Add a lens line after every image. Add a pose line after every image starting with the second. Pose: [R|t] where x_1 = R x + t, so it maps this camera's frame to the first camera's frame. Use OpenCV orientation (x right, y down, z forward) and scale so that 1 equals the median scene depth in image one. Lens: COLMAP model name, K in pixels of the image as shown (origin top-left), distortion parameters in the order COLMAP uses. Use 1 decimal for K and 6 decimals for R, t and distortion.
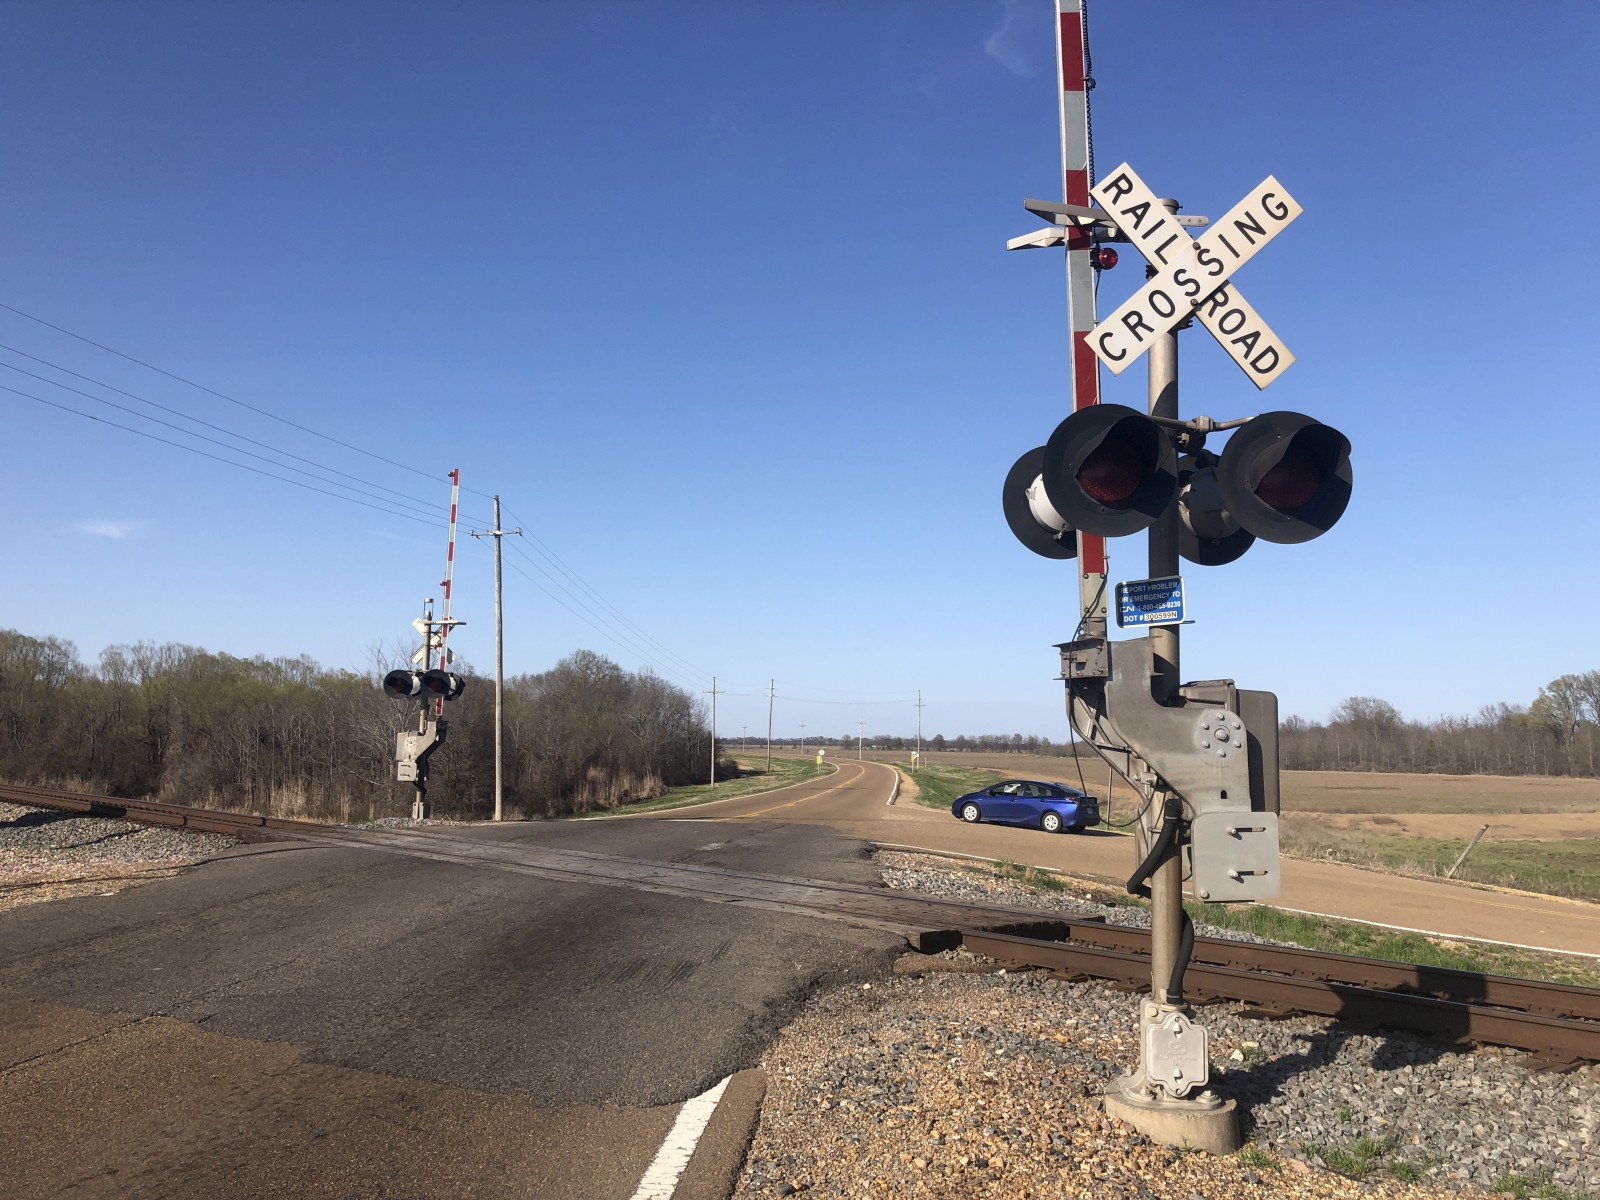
lens RADIAL K [[1328.2, 0, 805.7], [0, 1328.2, 594.0], [0, 0, 1]] dist [0.042223, -0.015763]
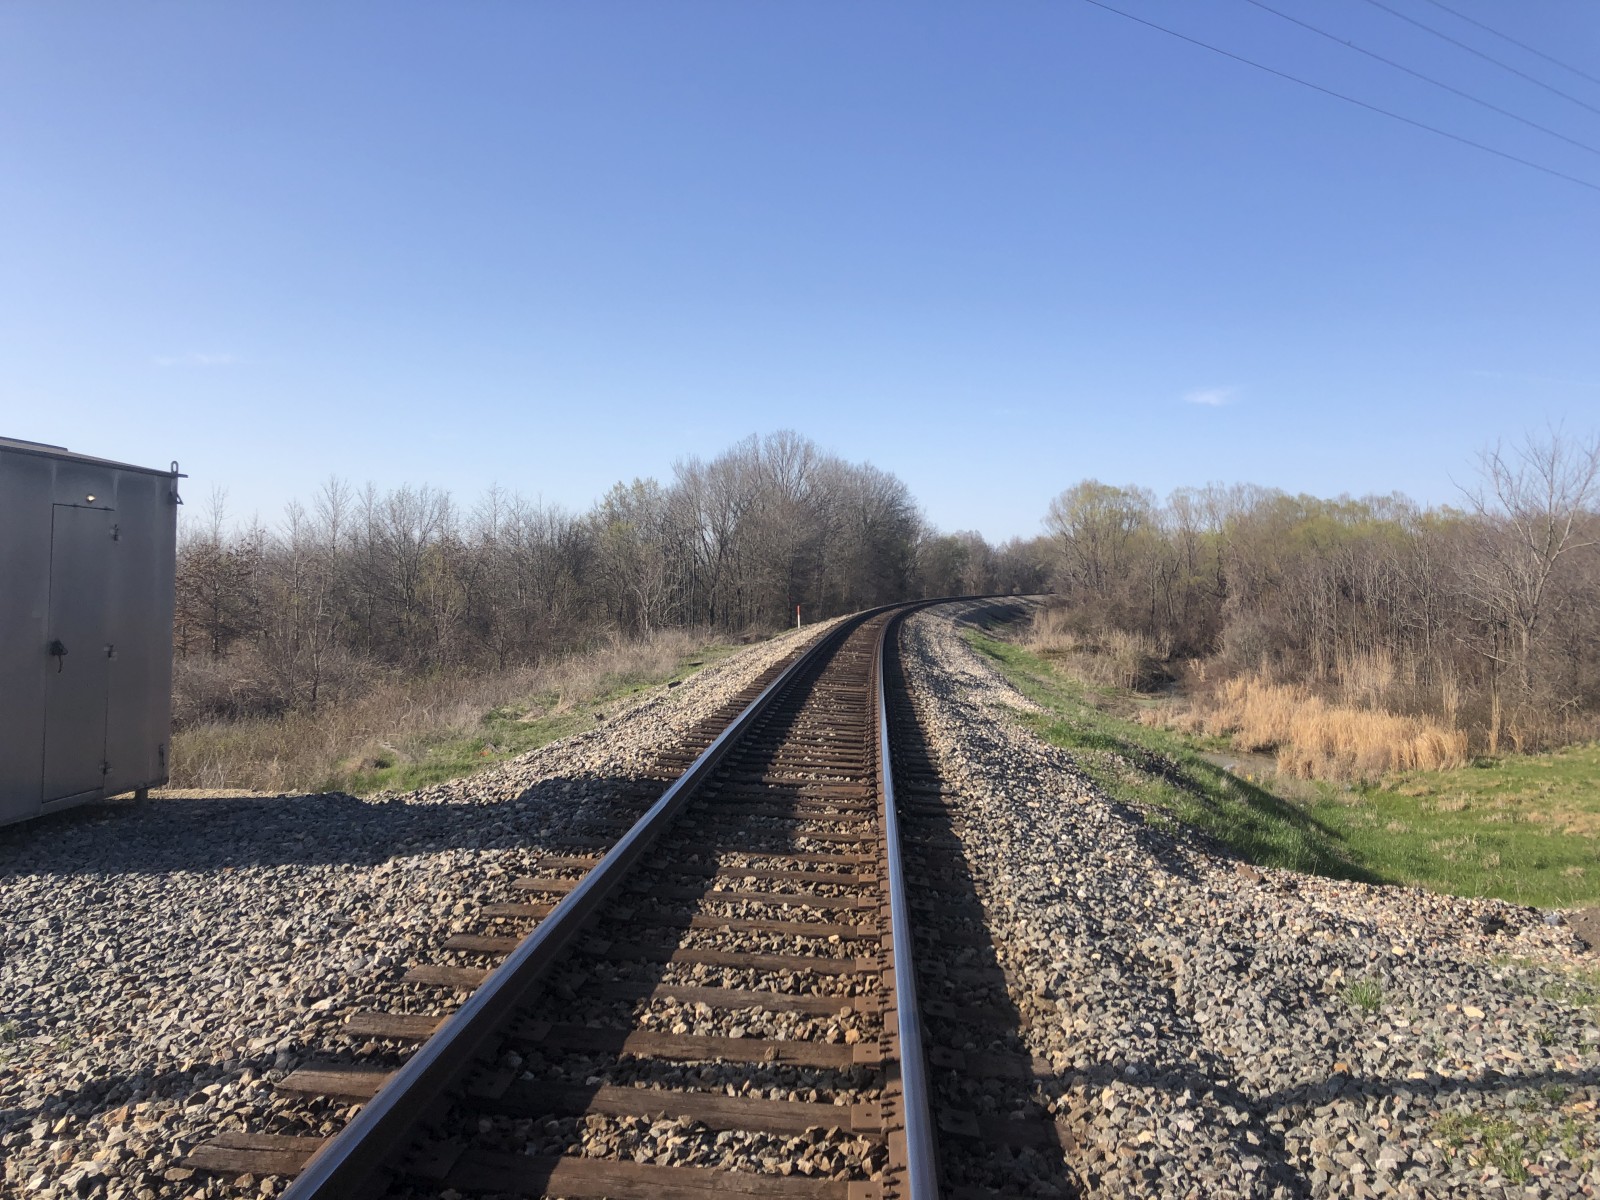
lens RADIAL K [[1328.2, 0, 807.1], [0, 1328.2, 590.5], [0, 0, 1]] dist [0.042223, -0.015763]
pose [[0.710267, 0.002793, -0.703927, -0.053638], [0.072900, 0.994323, 0.077502, 0.017439], [0.700147, -0.106363, 0.706032, 0.161707]]
